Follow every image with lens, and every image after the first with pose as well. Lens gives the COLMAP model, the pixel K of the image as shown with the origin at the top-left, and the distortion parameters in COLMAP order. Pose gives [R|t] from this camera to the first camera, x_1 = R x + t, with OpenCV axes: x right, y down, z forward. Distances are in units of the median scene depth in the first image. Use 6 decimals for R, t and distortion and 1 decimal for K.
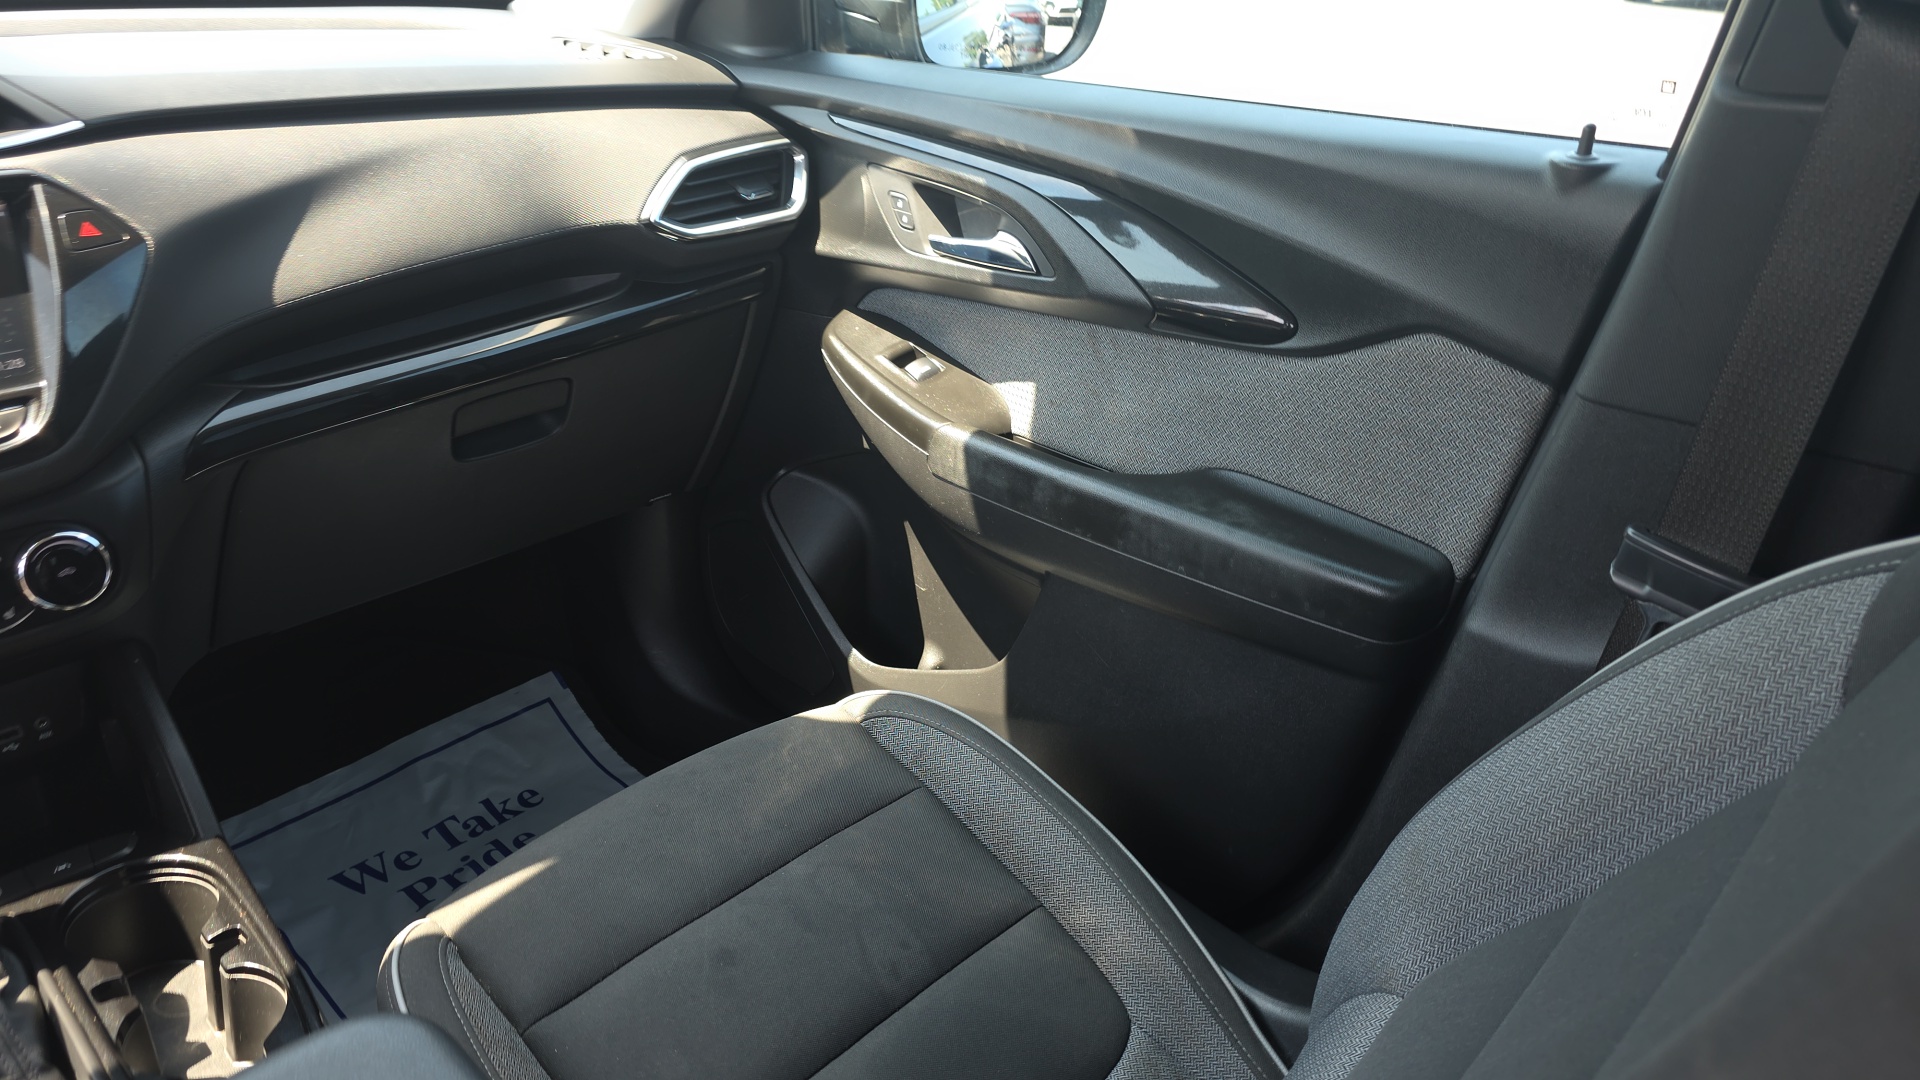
lens RADIAL K [[1317.6, 0, 984.3], [0, 1317.6, 517.2], [0, 0, 1]] dist [0.068082, -0.069497]
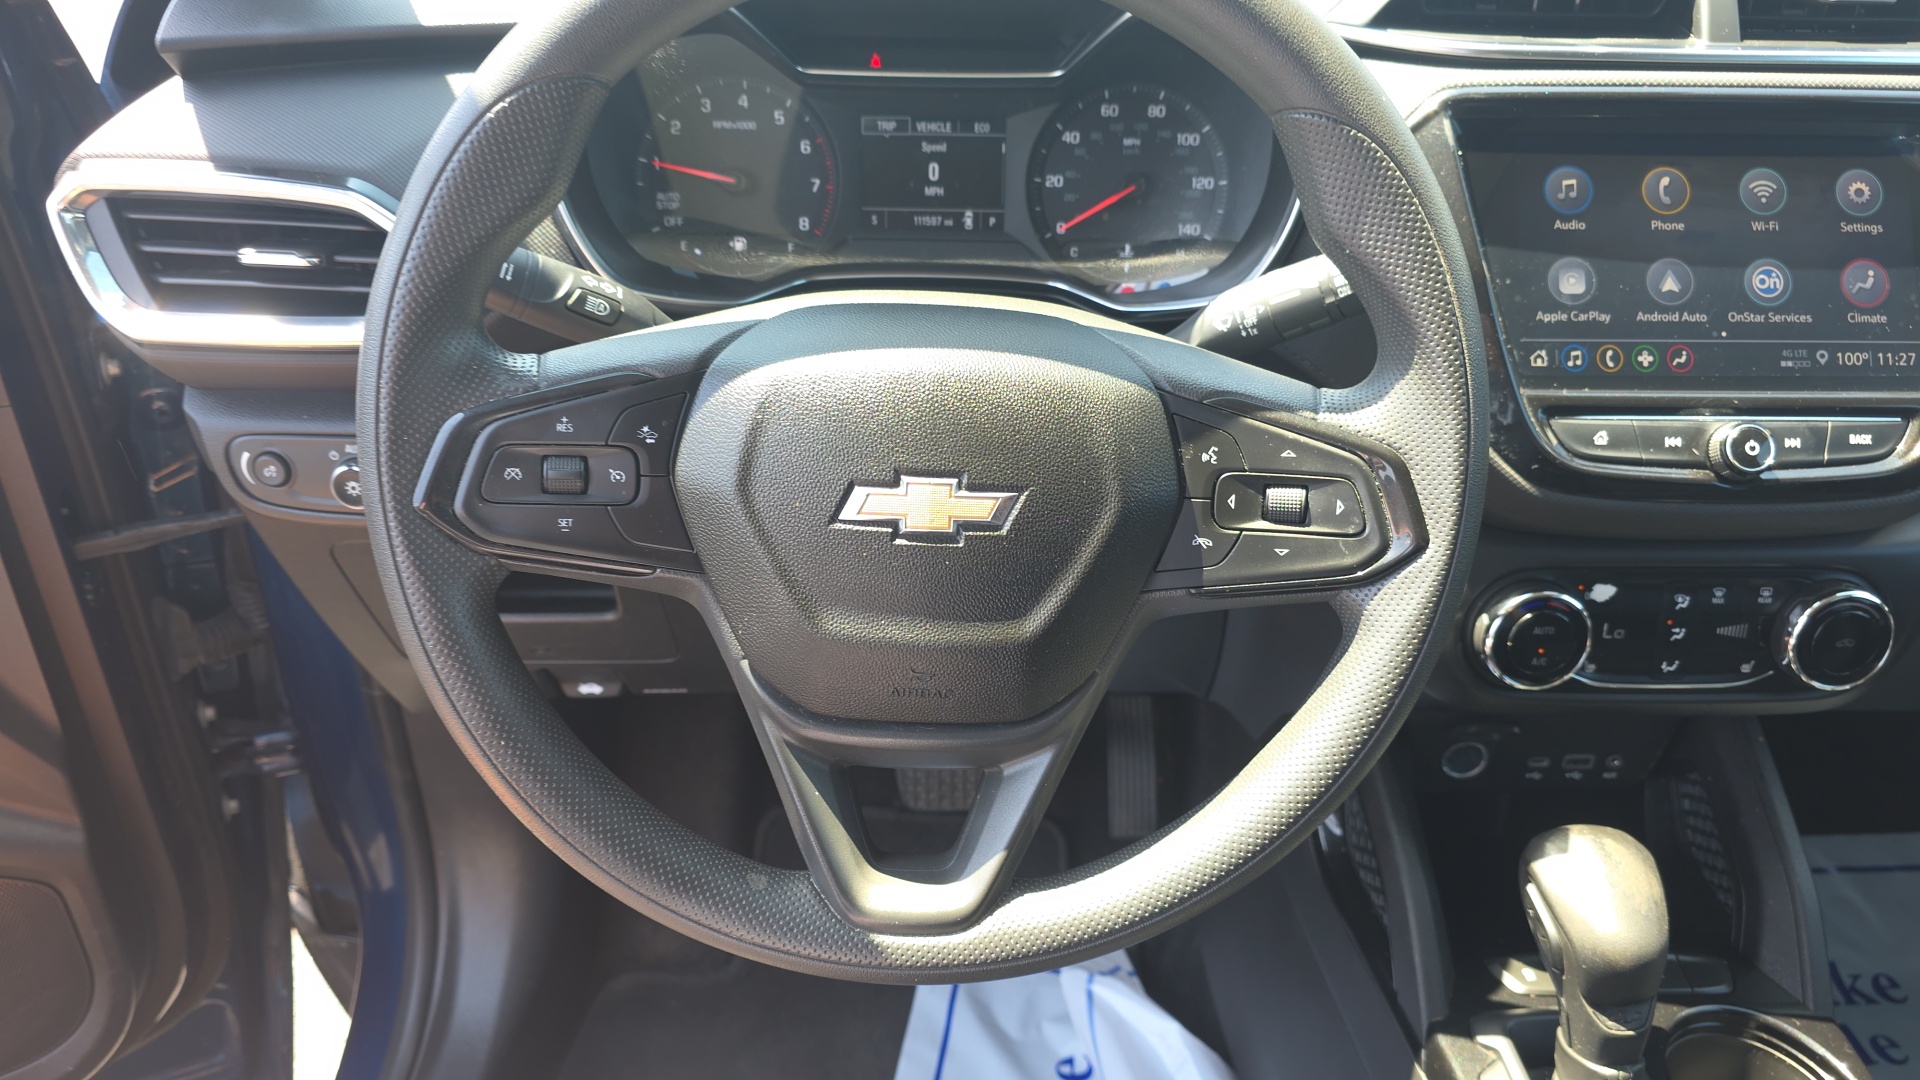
lens RADIAL K [[1328.2, 0, 959.7], [0, 1328.2, 575.0], [0, 0, 1]] dist [0.034345, -0.045325]
pose [[0.701360, 0.349570, -0.621205, -0.436100], [-0.300715, 0.935246, 0.186774, 0.011000], [0.646270, 0.055810, 0.761065, 0.087553]]
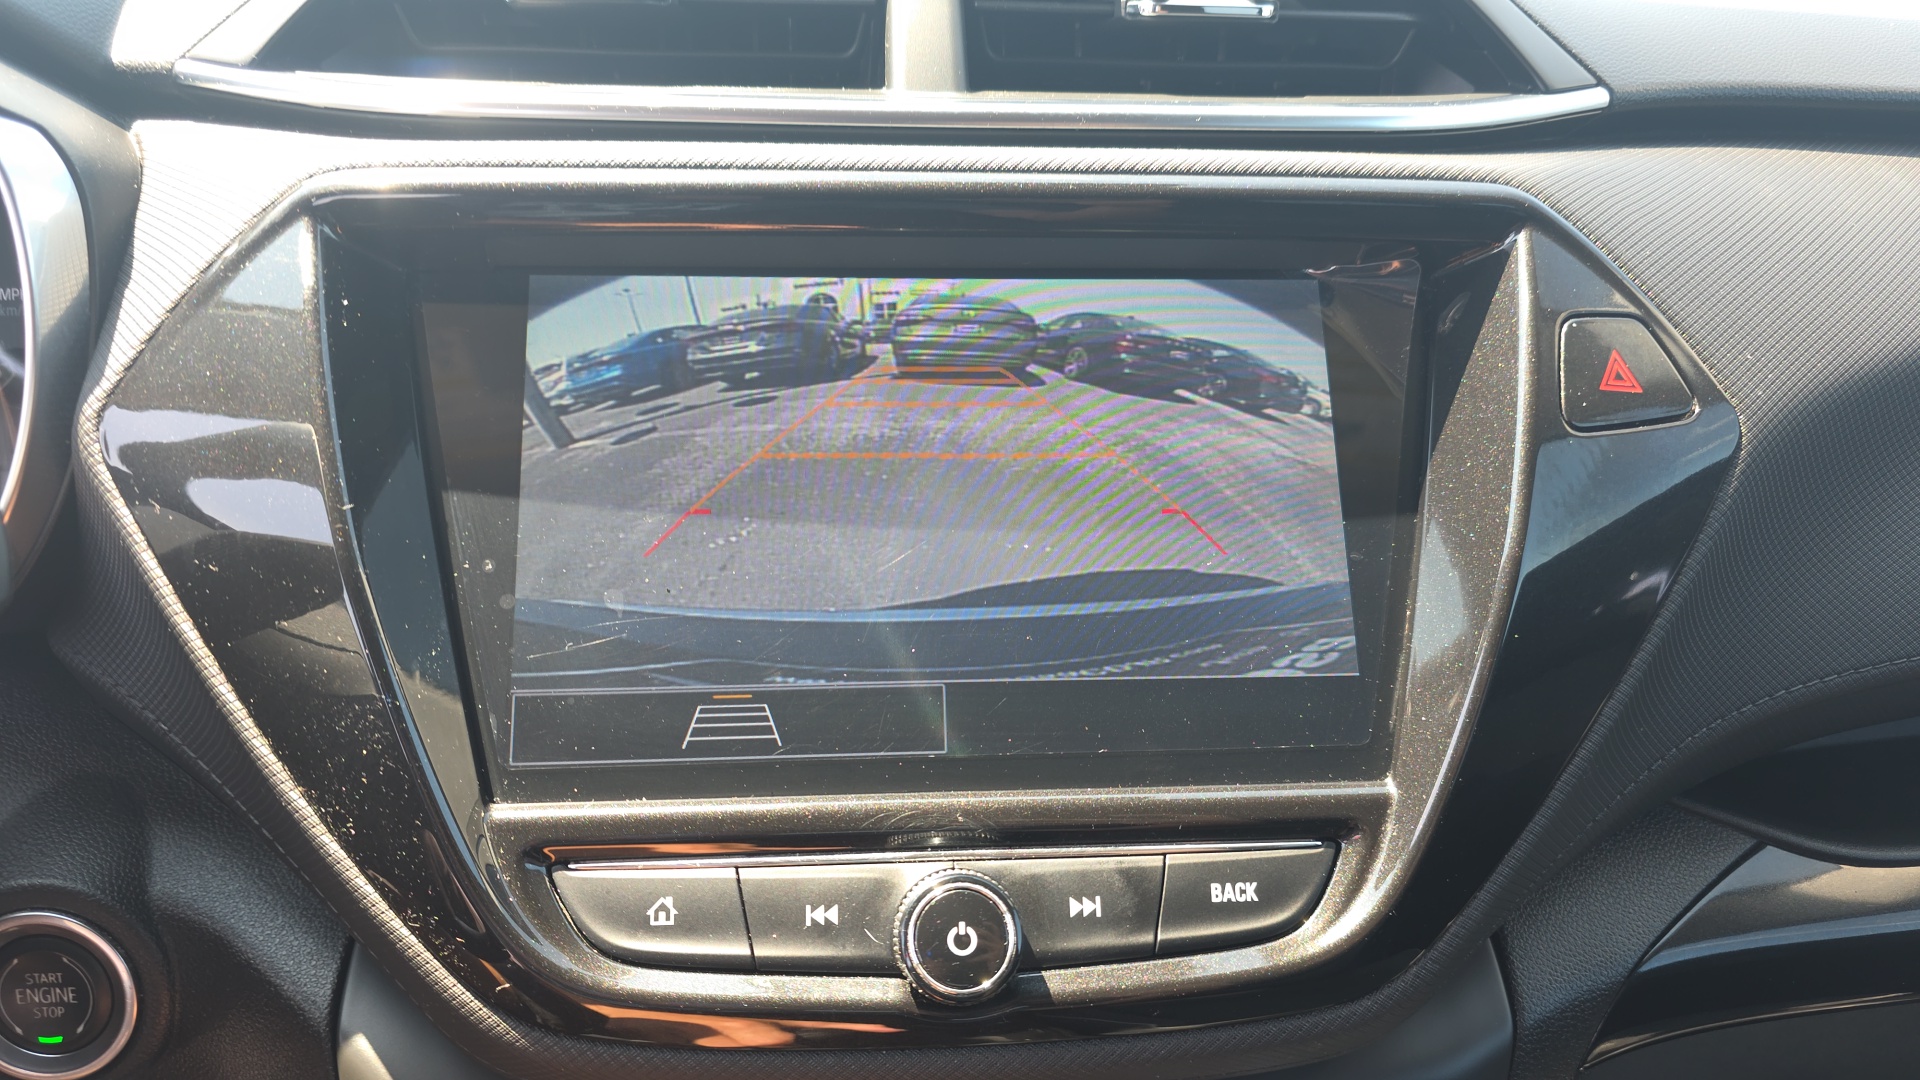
lens RADIAL K [[1318.8, 0, 947.0], [0, 1318.8, 542.6], [0, 0, 1]] dist [0.044243, -0.051813]
pose [[0.745154, 0.239797, -0.622288, -0.436406], [-0.286901, 0.957622, 0.025471, -0.100463], [0.602024, 0.159555, 0.782374, 0.484968]]
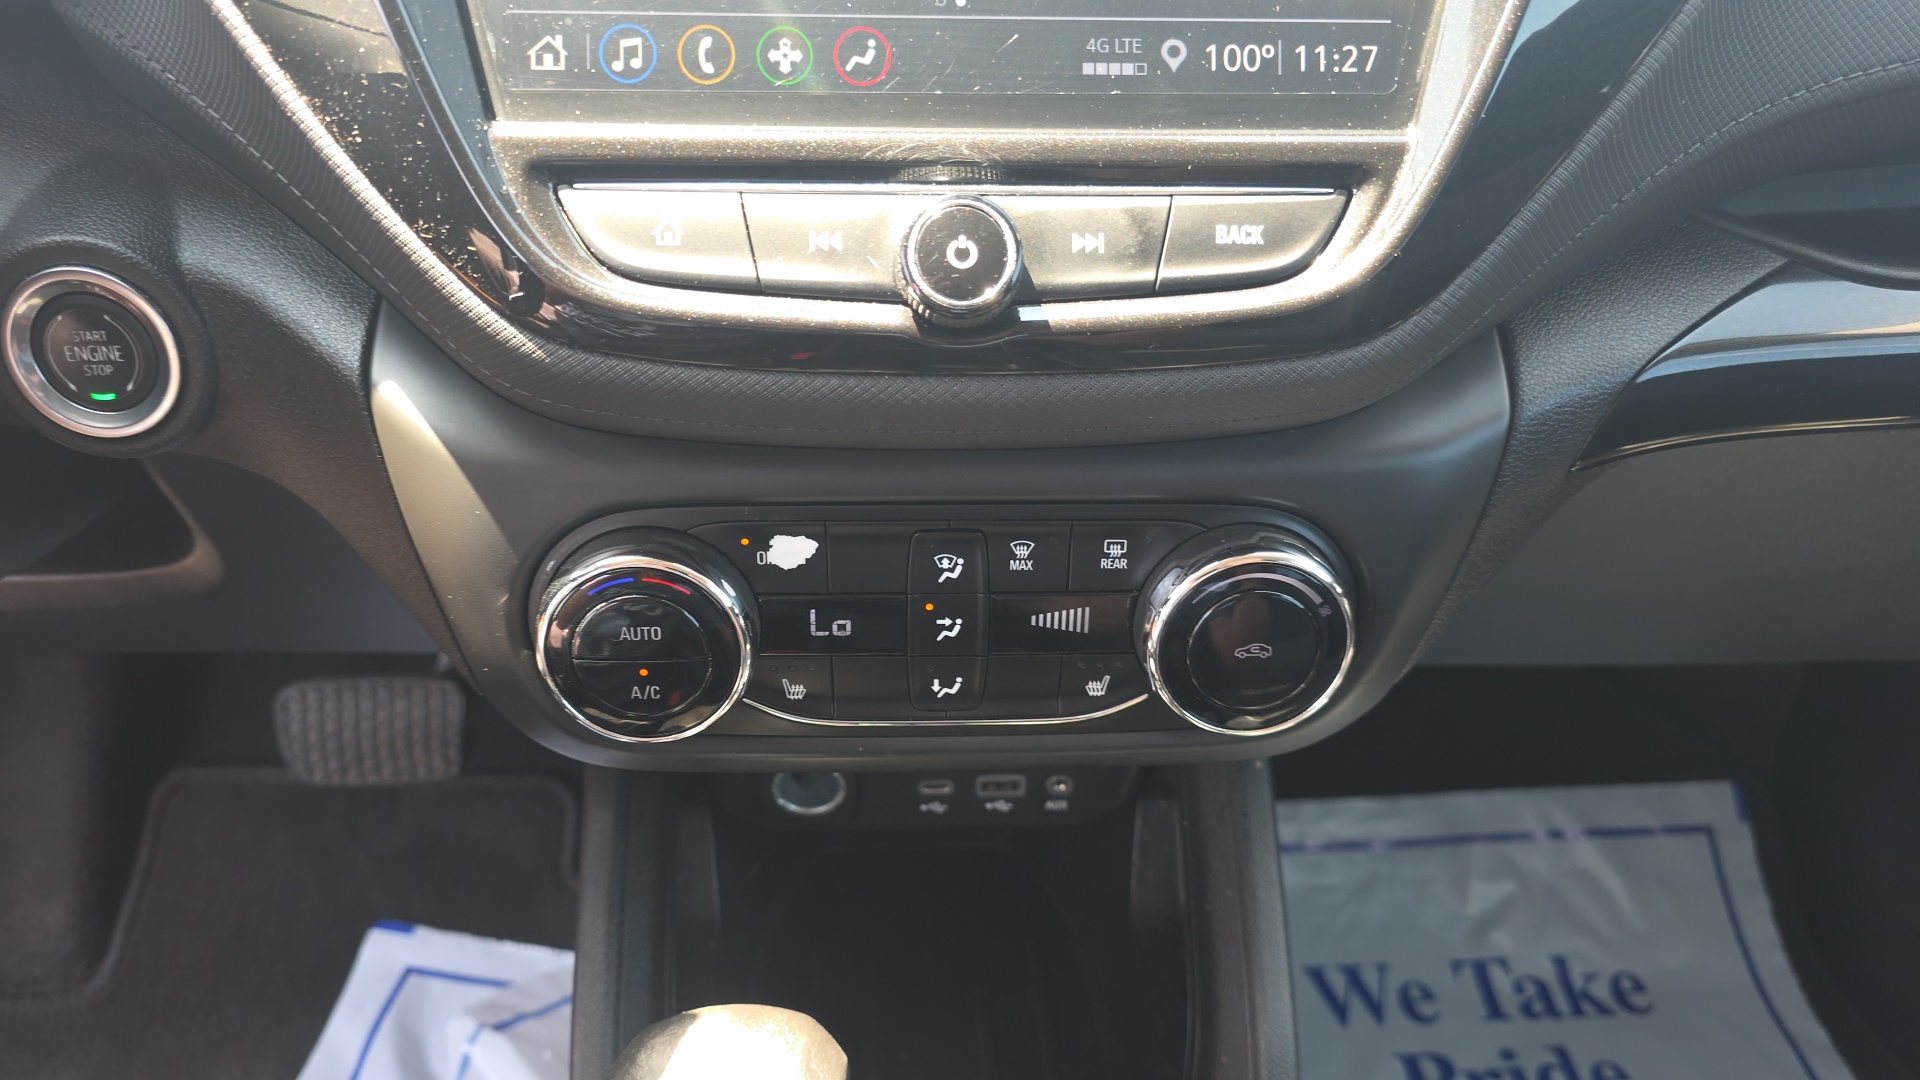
lens RADIAL K [[1318.8, 0, 947.0], [0, 1318.8, 542.6], [0, 0, 1]] dist [0.044243, -0.051813]
pose [[0.716546, 0.403204, -0.569199, -0.410913], [-0.301848, 0.914885, 0.268091, -0.045008], [0.628847, -0.020288, 0.777264, 0.494507]]
